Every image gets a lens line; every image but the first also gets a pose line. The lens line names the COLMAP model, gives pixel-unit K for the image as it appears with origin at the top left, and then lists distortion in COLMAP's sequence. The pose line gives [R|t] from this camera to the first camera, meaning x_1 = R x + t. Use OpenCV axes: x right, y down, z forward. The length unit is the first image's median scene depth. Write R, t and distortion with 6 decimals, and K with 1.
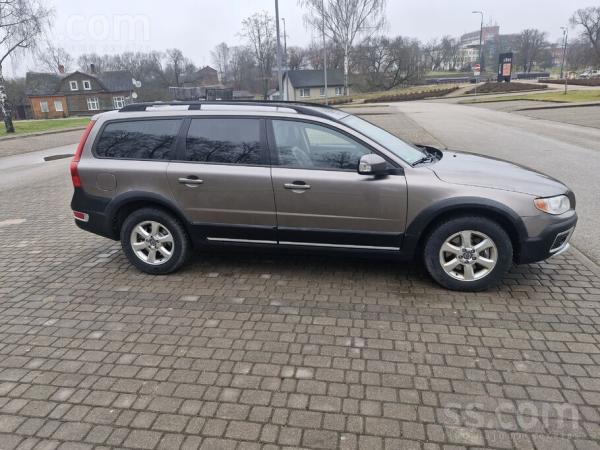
lens RADIAL K [[419.8, 0, 296.7], [0, 419.8, 223.1], [0, 0, 1]] dist [0.046021, -0.035158]
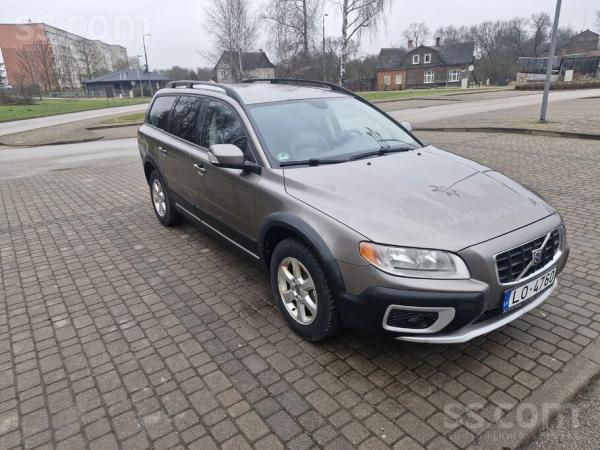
lens RADIAL K [[419.8, 0, 294.8], [0, 419.8, 224.0], [0, 0, 1]] dist [0.046021, -0.035158]
pose [[0.710264, 0.240684, -0.661511, 0.762416], [-0.199999, 0.970002, 0.138187, -0.127437], [0.674927, 0.034152, 0.737094, 0.367160]]
